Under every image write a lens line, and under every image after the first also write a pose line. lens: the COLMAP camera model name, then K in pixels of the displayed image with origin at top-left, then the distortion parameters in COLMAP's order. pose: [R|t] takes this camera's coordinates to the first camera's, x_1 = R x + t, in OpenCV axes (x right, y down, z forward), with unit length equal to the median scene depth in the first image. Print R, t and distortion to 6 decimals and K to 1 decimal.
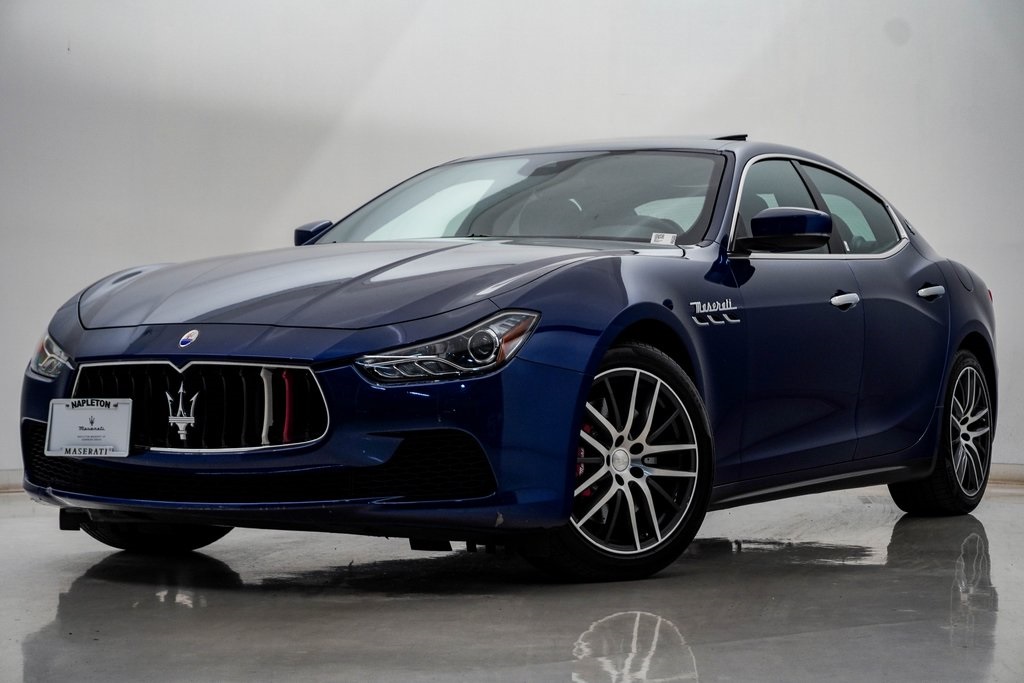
lens RADIAL K [[2171.9, 0, 511.8], [0, 2171.9, 341.9], [0, 0, 1]] dist [-0.000077, 0.000000]
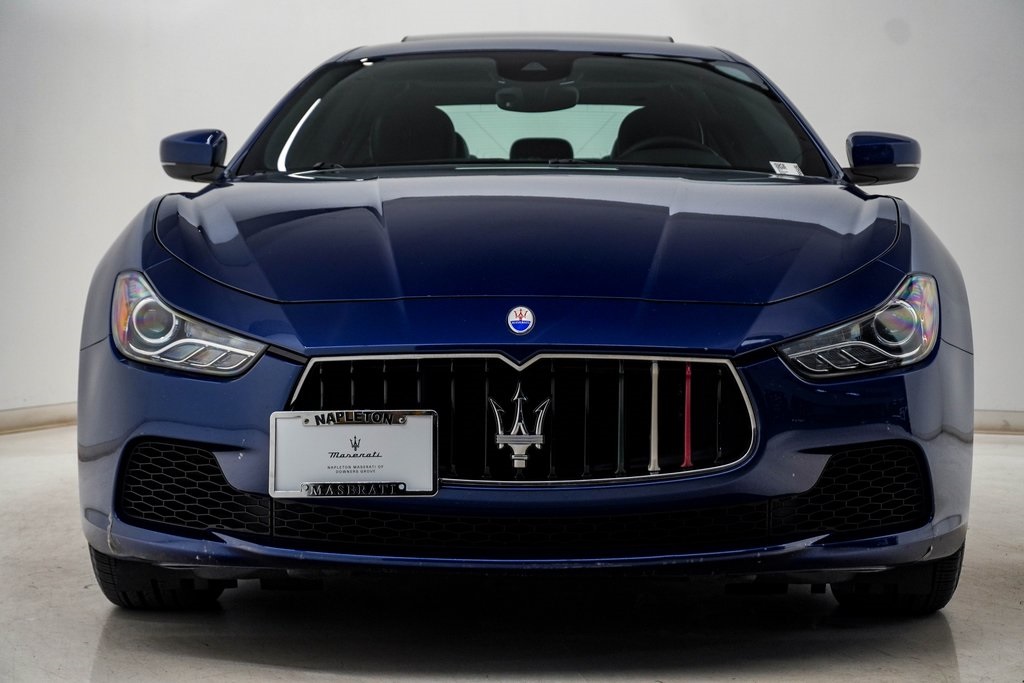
lens RADIAL K [[2171.9, 0, 511.4], [0, 2171.9, 342.4], [0, 0, 1]] dist [-0.000077, 0.000000]
pose [[0.880770, -0.024512, 0.472909, -0.455598], [-0.001542, 0.998506, 0.054628, -0.030580], [-0.473542, -0.048844, 0.879416, 0.382150]]
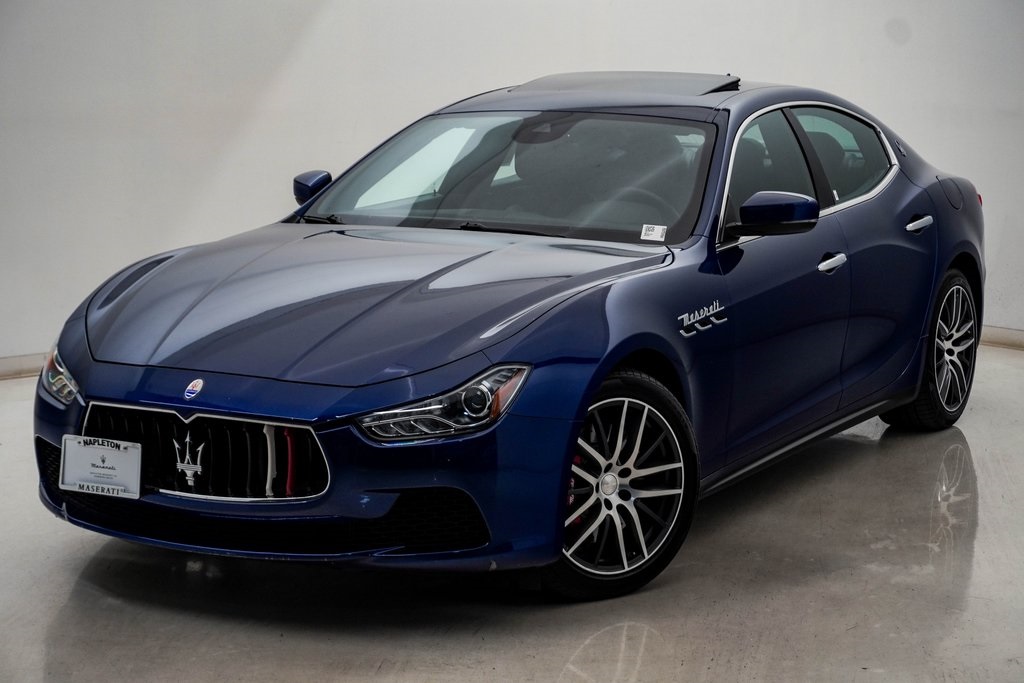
lens RADIAL K [[2171.9, 0, 502.4], [0, 2171.9, 344.0], [0, 0, 1]] dist [-0.000077, 0.000000]
pose [[0.999970, -0.003260, -0.006964, 0.006168], [0.004327, 0.987237, 0.159196, -0.180064], [0.006357, -0.159222, 0.987222, -0.021867]]
